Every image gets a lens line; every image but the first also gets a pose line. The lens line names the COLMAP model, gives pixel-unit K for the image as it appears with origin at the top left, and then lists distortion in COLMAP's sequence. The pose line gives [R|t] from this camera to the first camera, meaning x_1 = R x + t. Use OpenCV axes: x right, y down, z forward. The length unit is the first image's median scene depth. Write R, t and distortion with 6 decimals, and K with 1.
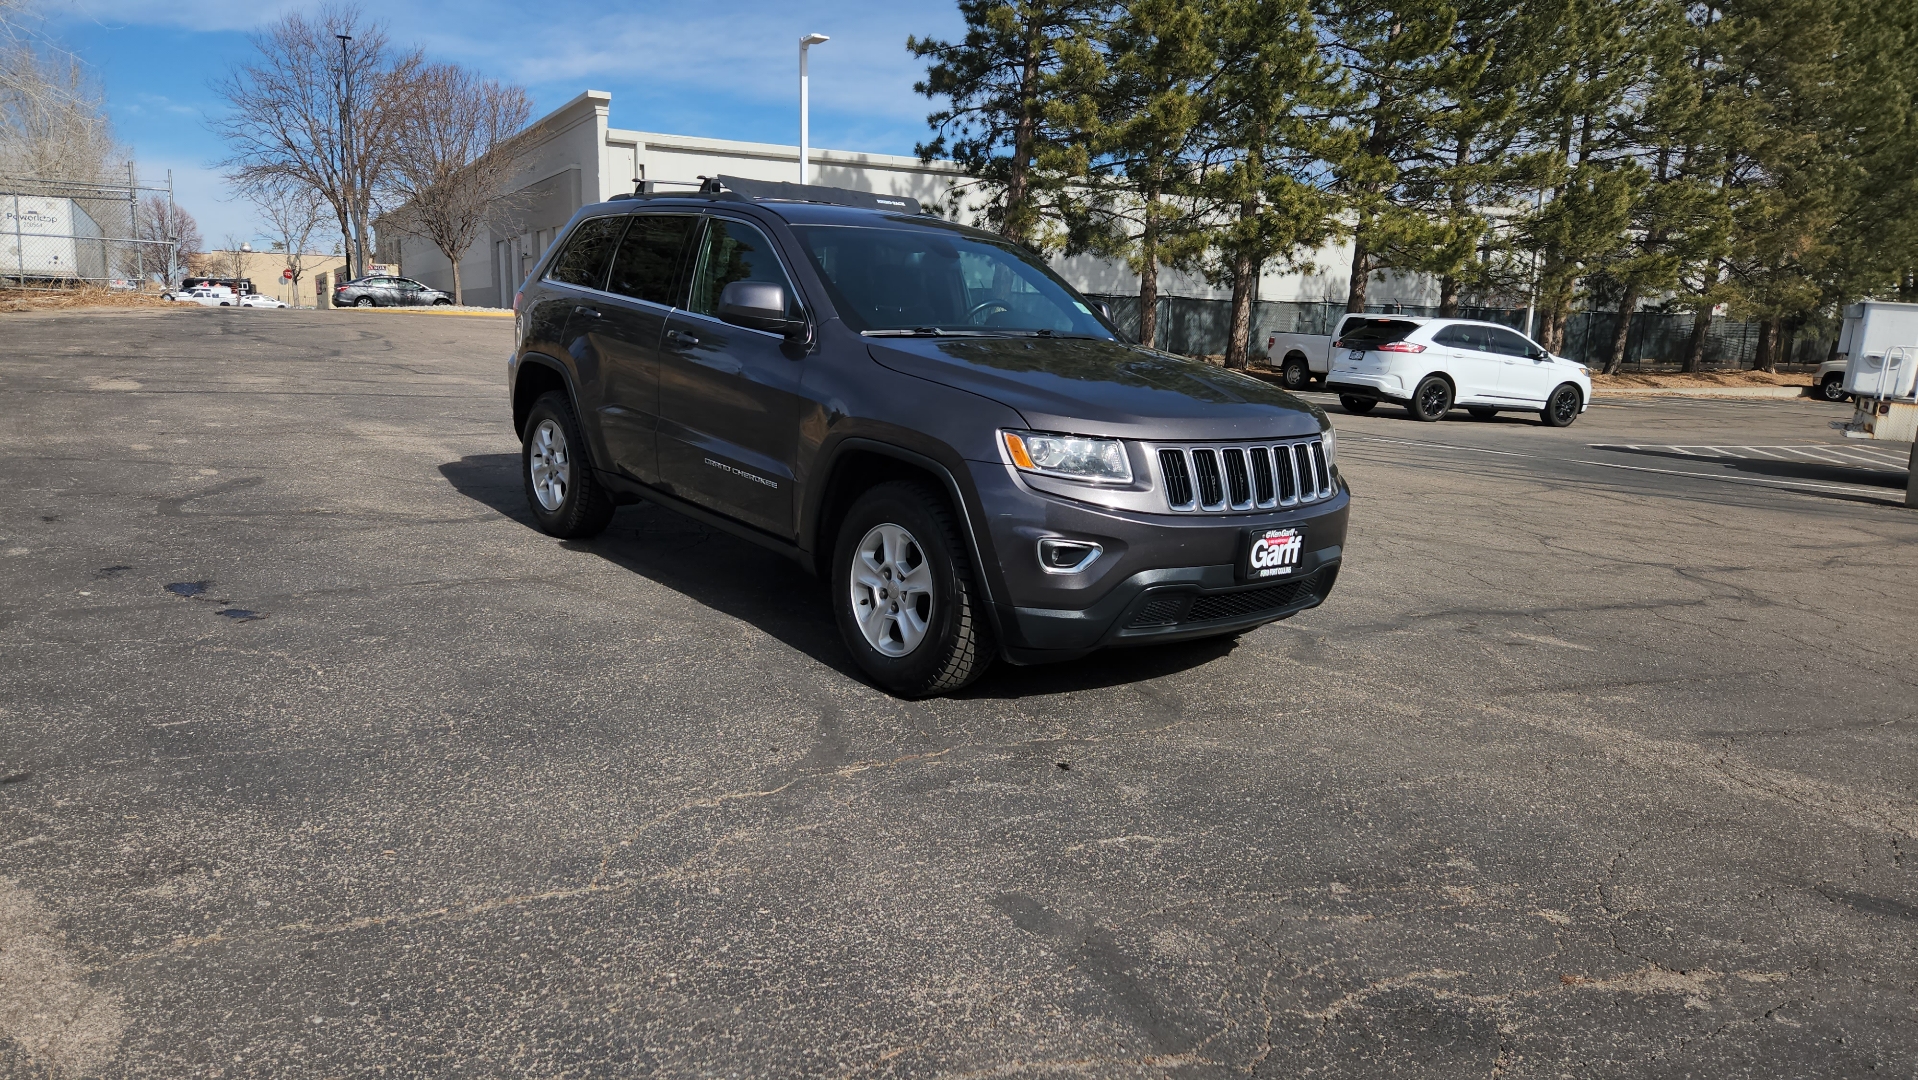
lens RADIAL K [[1278.9, 0, 925.6], [0, 1278.9, 536.6], [0, 0, 1]] dist [0.072231, -0.054856]
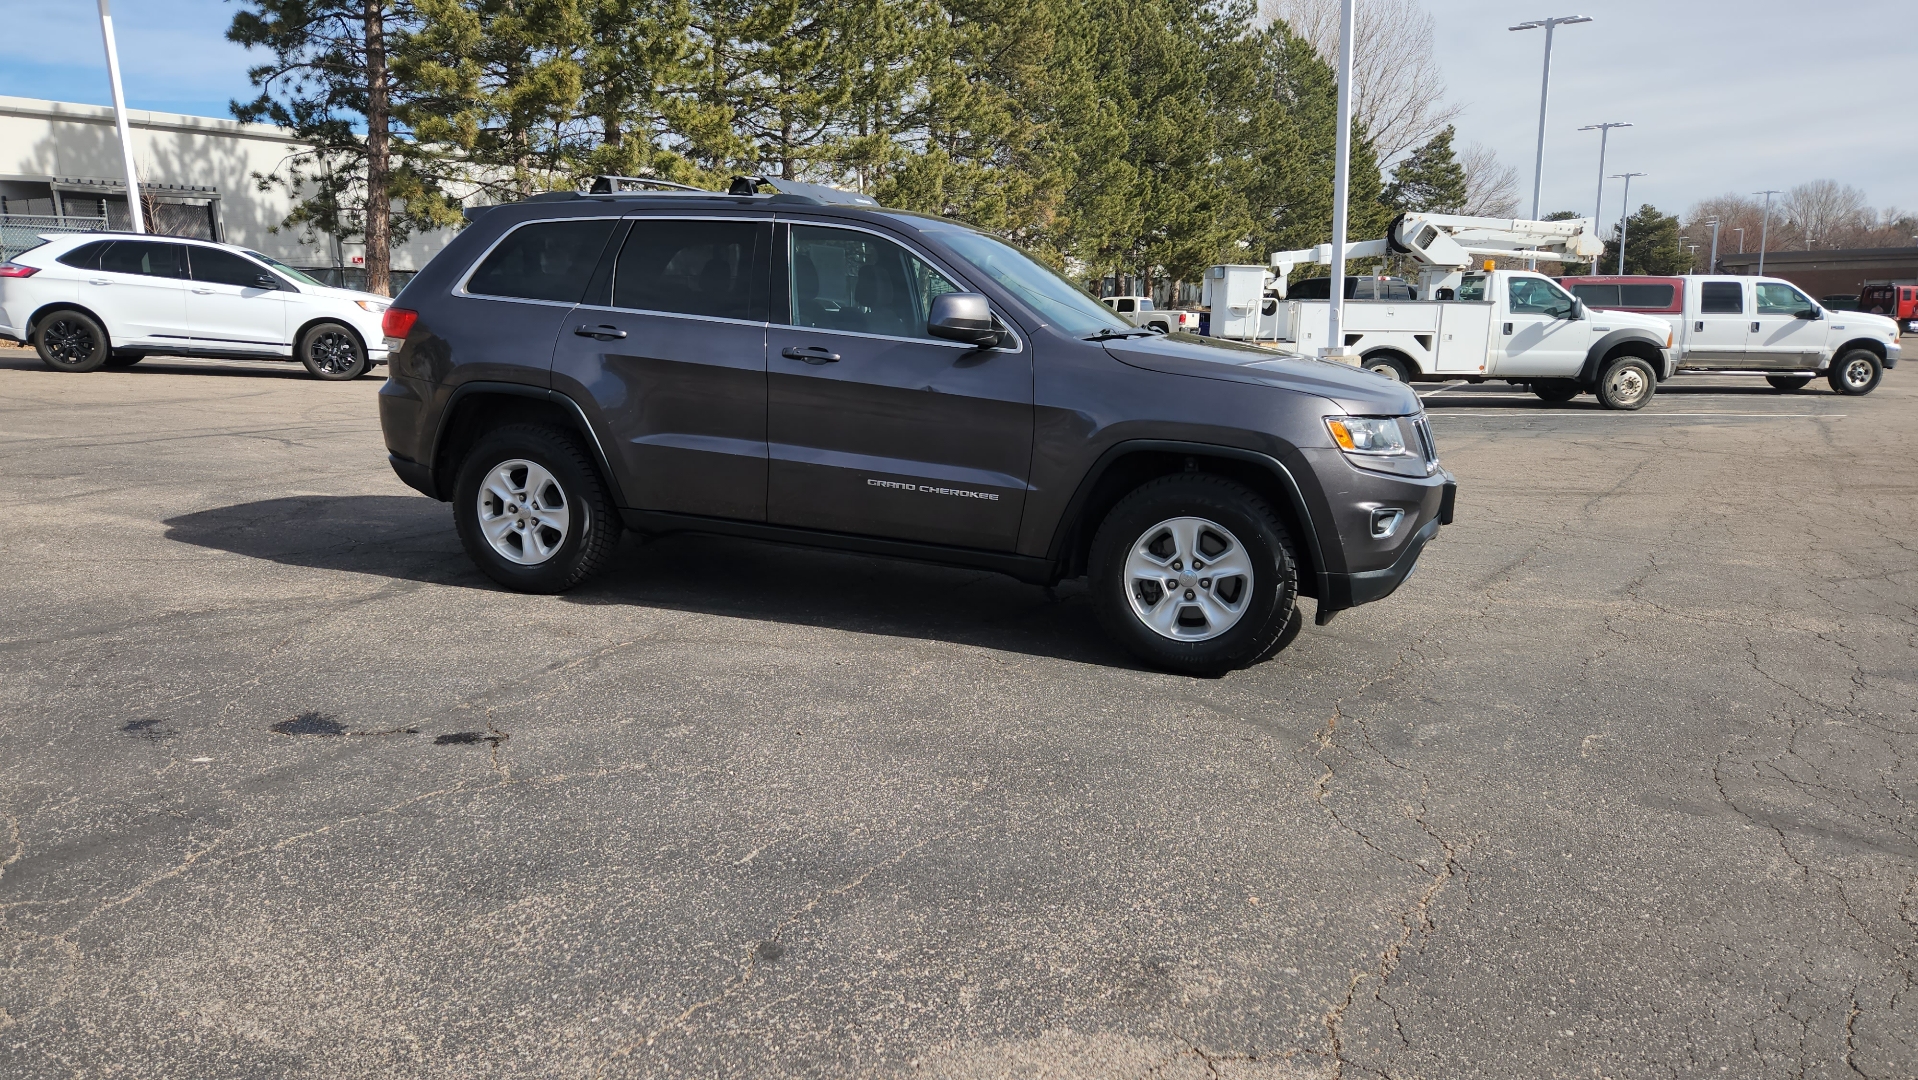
lens RADIAL K [[1282.7, 0, 913.8], [0, 1282.7, 555.6], [0, 0, 1]] dist [0.074590, -0.059438]
pose [[0.853725, -0.144625, 0.500238, -0.116829], [0.126884, 0.989478, 0.069525, -0.012509], [-0.505030, 0.004117, 0.863092, 0.030127]]
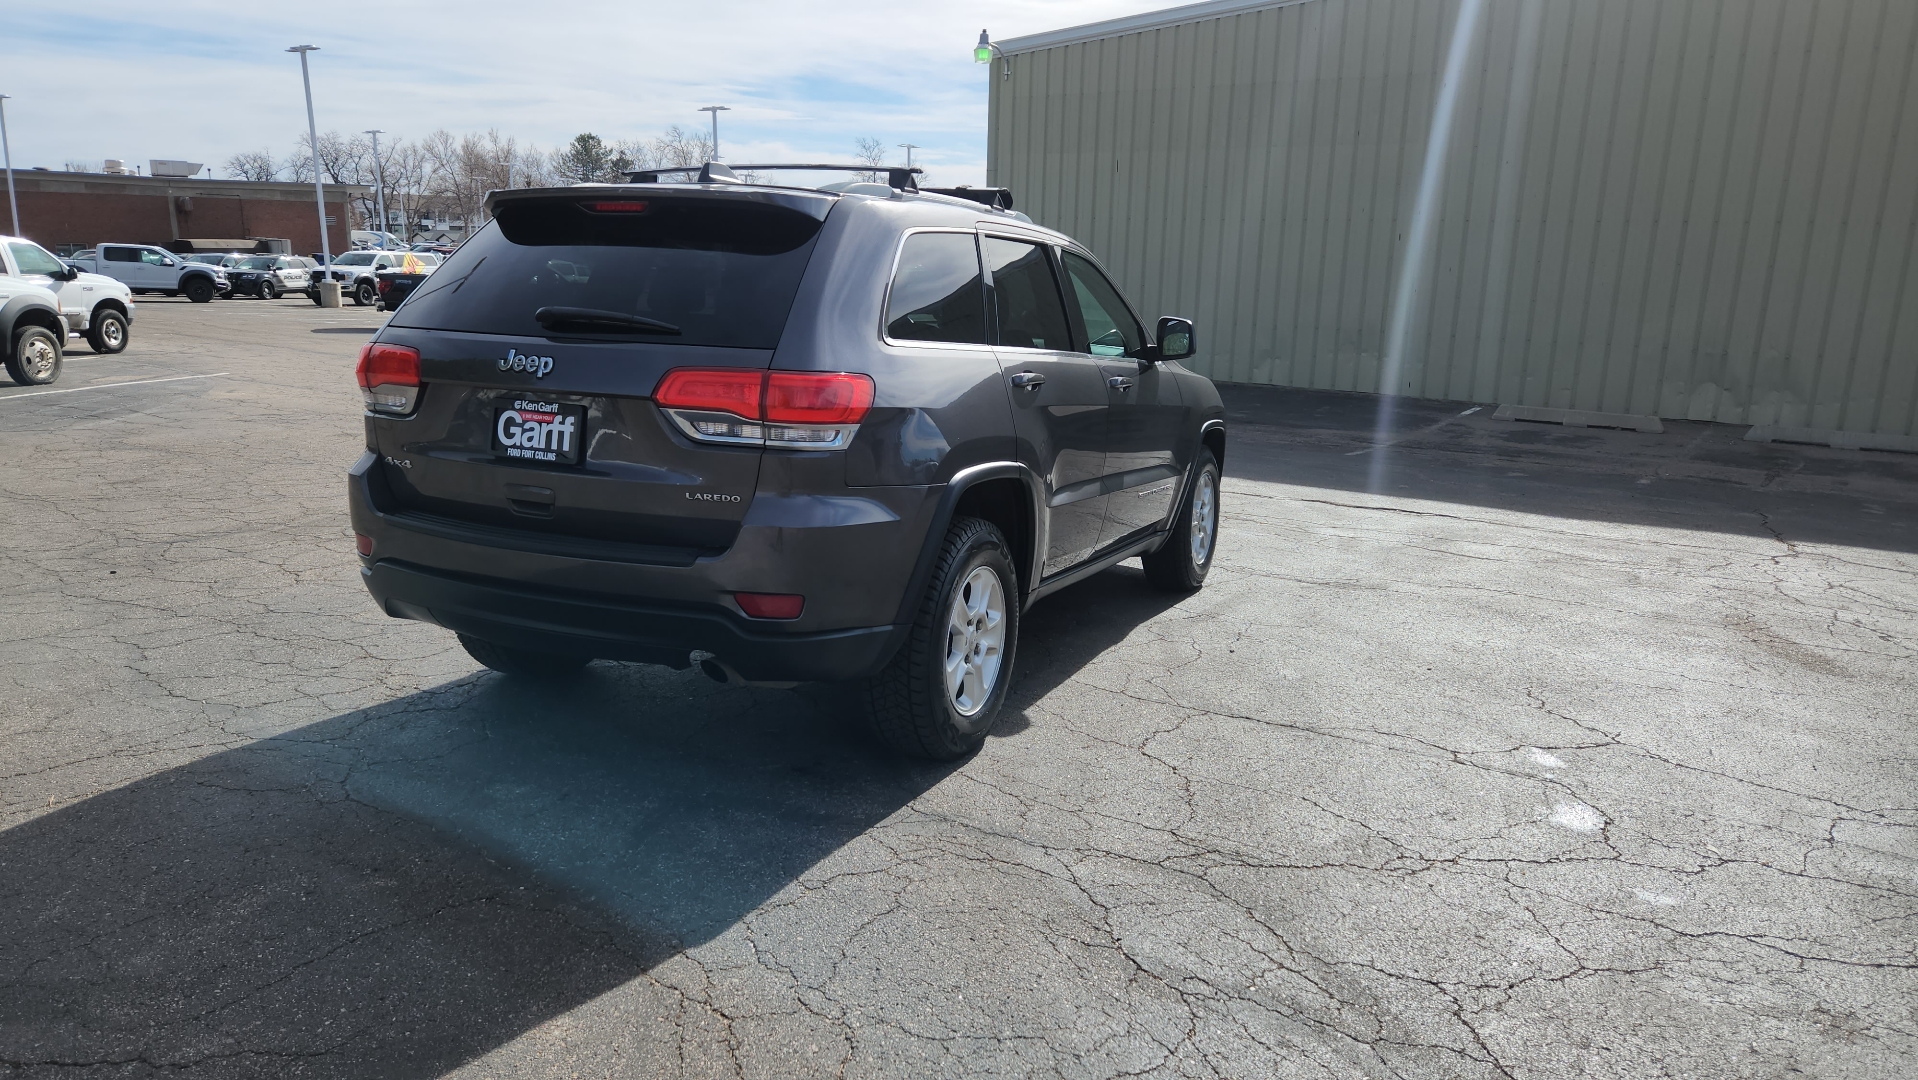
lens RADIAL K [[1278.9, 0, 925.6], [0, 1278.9, 536.6], [0, 0, 1]] dist [0.072231, -0.054856]
pose [[-0.416725, -0.239181, 0.877002, -0.185353], [0.118234, 0.942308, 0.313173, -0.068004], [-0.901311, 0.234198, -0.364404, 0.284726]]
